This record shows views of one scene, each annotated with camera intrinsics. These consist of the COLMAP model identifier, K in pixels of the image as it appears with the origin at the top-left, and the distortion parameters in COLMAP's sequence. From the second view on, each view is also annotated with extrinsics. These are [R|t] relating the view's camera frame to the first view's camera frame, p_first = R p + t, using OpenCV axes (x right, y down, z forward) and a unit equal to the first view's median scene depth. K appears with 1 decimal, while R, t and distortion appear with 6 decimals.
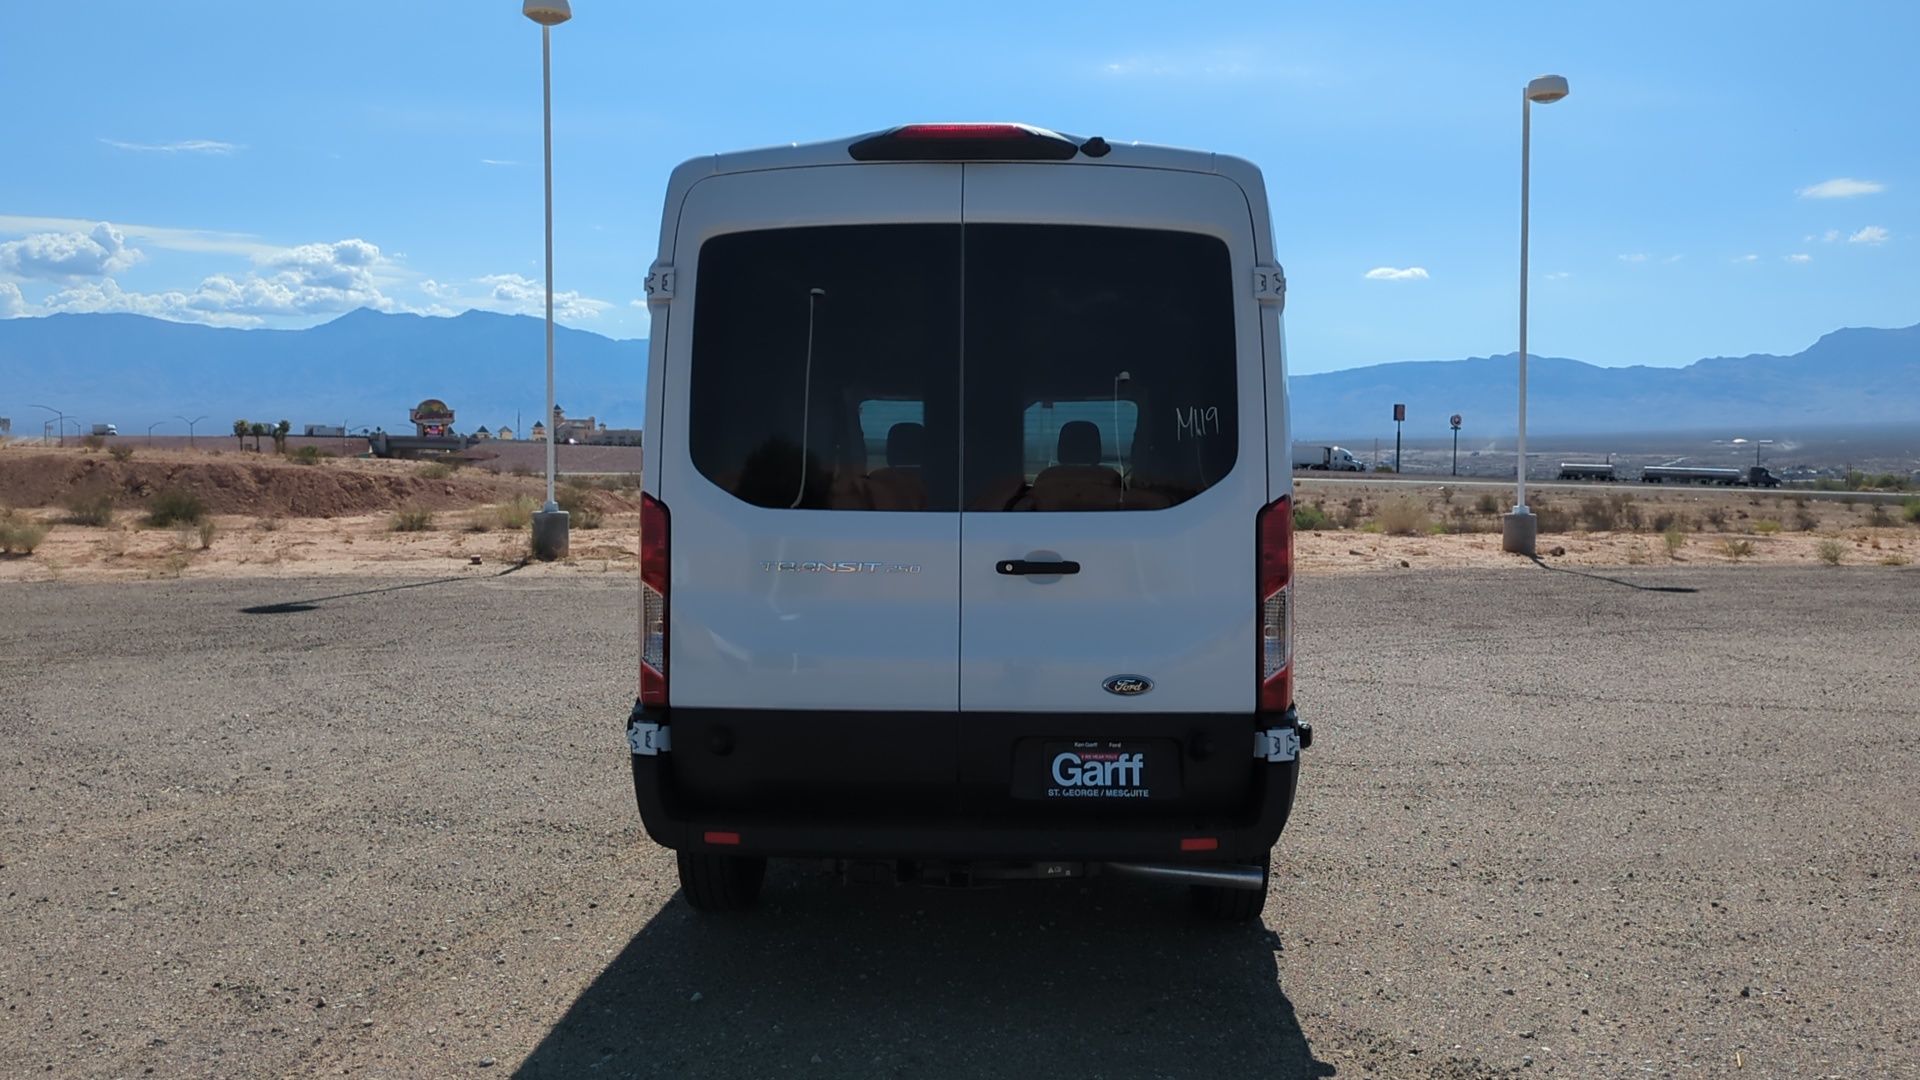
lens RADIAL K [[1667.9, 0, 977.9], [0, 1667.9, 535.2], [0, 0, 1]] dist [0.039157, -0.004308]
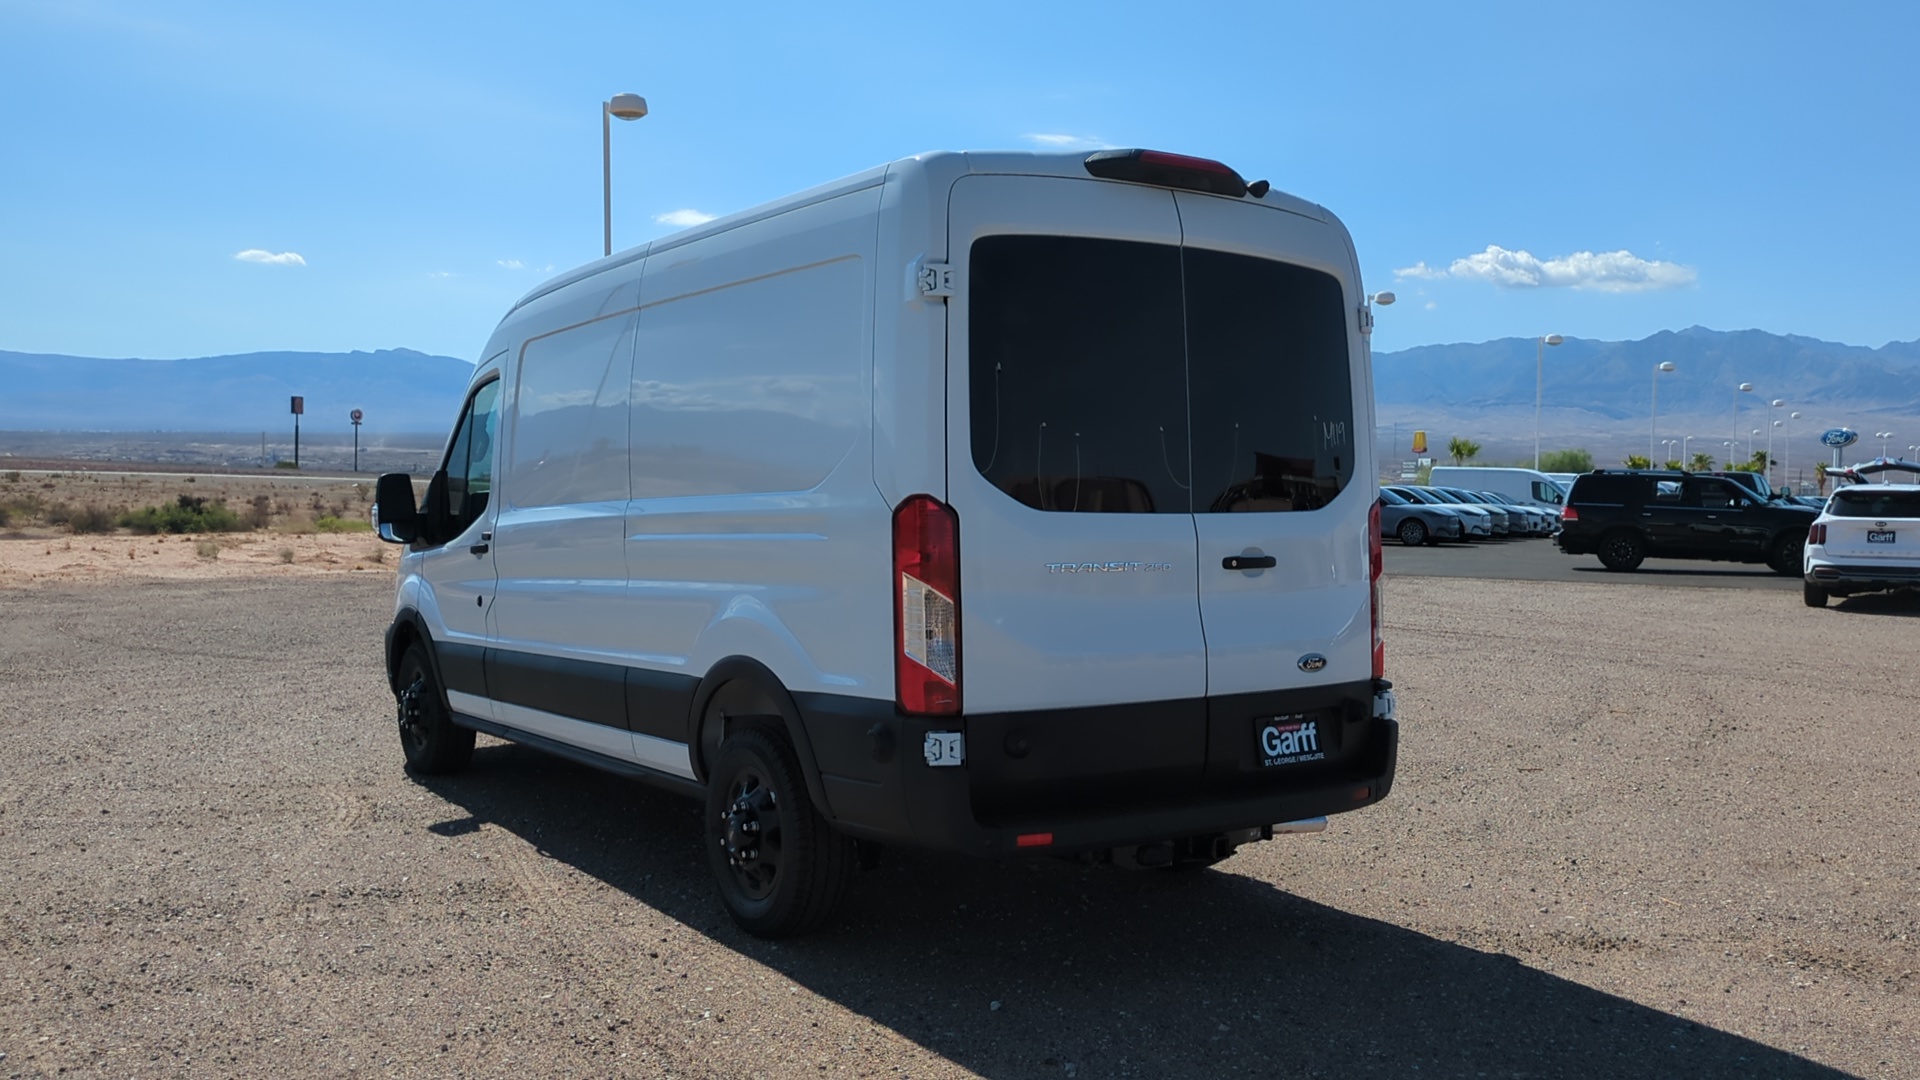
lens RADIAL K [[1667.9, 0, 977.9], [0, 1667.9, 535.2], [0, 0, 1]] dist [0.039157, -0.004308]
pose [[0.797818, -0.014556, 0.602723, -0.769570], [0.013503, 0.999889, 0.006273, -0.008291], [-0.602747, 0.003134, 0.797926, 0.216281]]
